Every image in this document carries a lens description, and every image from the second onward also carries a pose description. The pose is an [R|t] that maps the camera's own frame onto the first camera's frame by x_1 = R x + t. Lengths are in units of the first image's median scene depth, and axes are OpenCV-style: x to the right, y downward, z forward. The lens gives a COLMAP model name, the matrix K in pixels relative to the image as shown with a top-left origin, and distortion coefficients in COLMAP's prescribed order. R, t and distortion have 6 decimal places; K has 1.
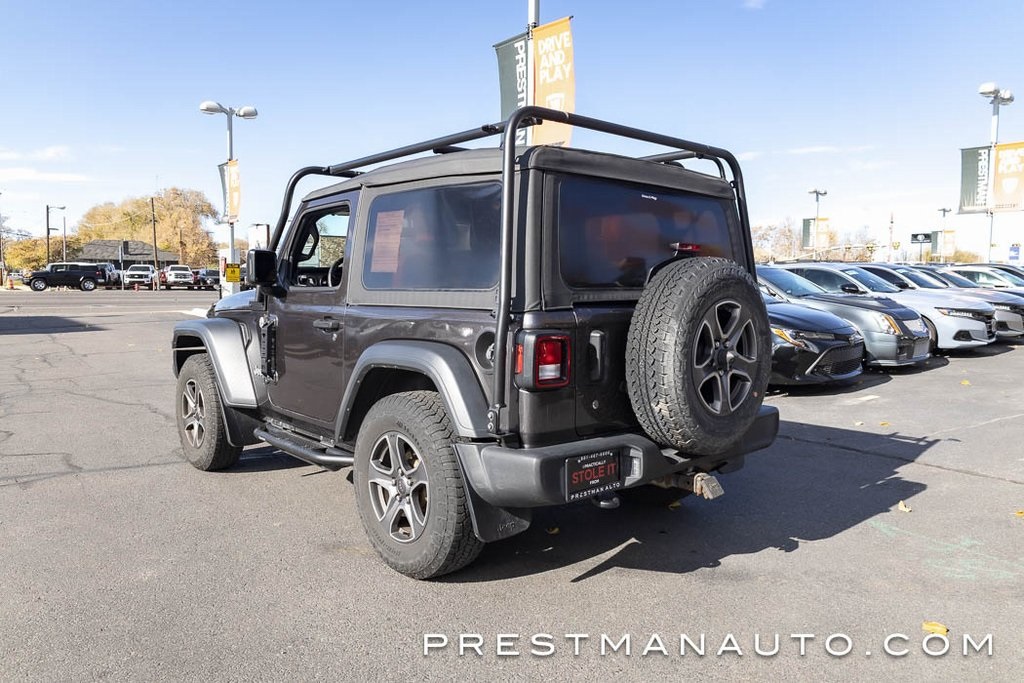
lens RADIAL K [[745.3, 0, 512.0], [0, 745.3, 341.5], [0, 0, 1]] dist [-0.005520, 0.002763]
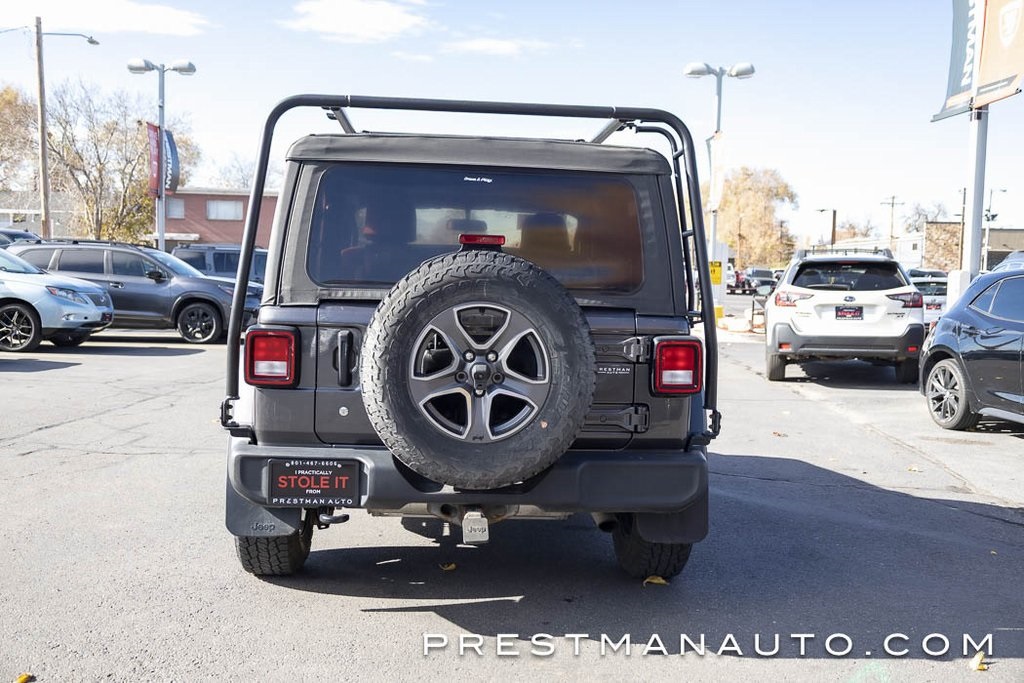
lens RADIAL K [[1006.6, 0, 512.0], [0, 1006.6, 341.5], [0, 0, 1]] dist [0.022194, 0.006675]
pose [[0.782944, 0.054438, -0.619706, 0.924334], [-0.070337, 0.997522, -0.001238, -0.012558], [0.618103, 0.044558, 0.784833, 0.134567]]
